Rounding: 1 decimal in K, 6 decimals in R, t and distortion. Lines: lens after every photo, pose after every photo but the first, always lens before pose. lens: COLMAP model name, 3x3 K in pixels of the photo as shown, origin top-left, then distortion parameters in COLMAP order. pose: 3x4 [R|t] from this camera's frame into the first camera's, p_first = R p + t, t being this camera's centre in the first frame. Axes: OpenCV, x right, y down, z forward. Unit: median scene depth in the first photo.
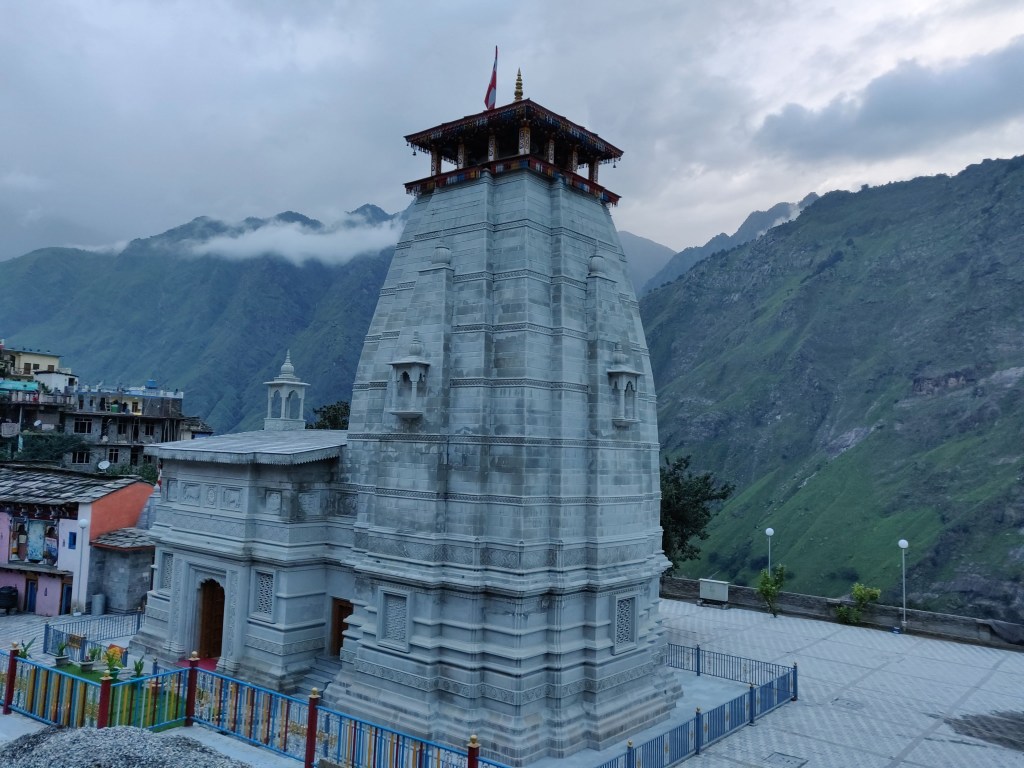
lens RADIAL K [[812.9, 0, 509.7], [0, 812.9, 382.6], [0, 0, 1]] dist [0.011495, 0.004121]
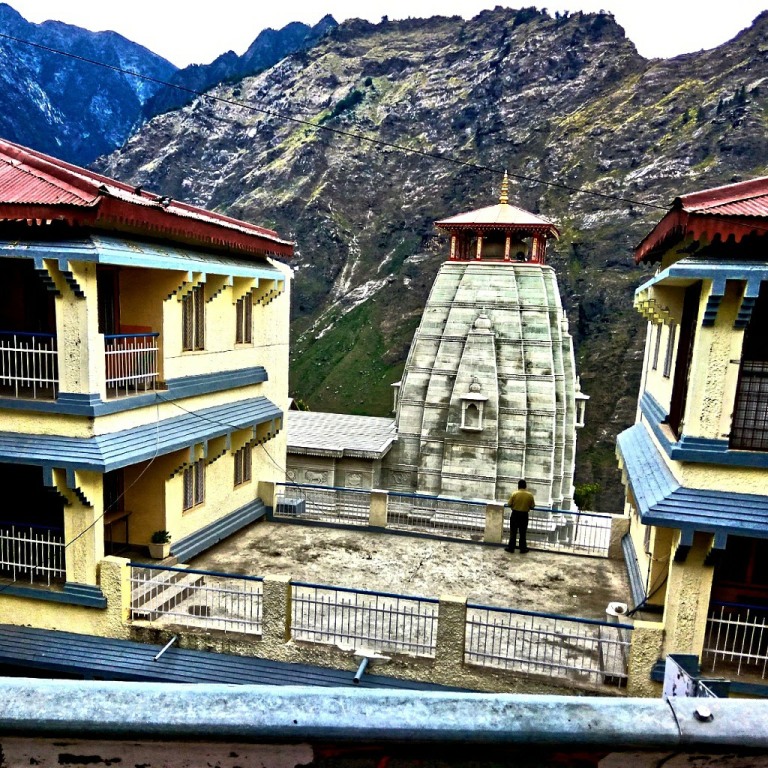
lens RADIAL K [[574.1, 0, 383.2], [0, 574.1, 385.2], [0, 0, 1]] dist [0.027905, -0.006307]
pose [[0.878435, -0.094905, 0.468342, 0.085607], [-0.043701, 0.960018, 0.276505, -0.020543], [-0.475859, -0.263359, 0.839167, 0.343585]]
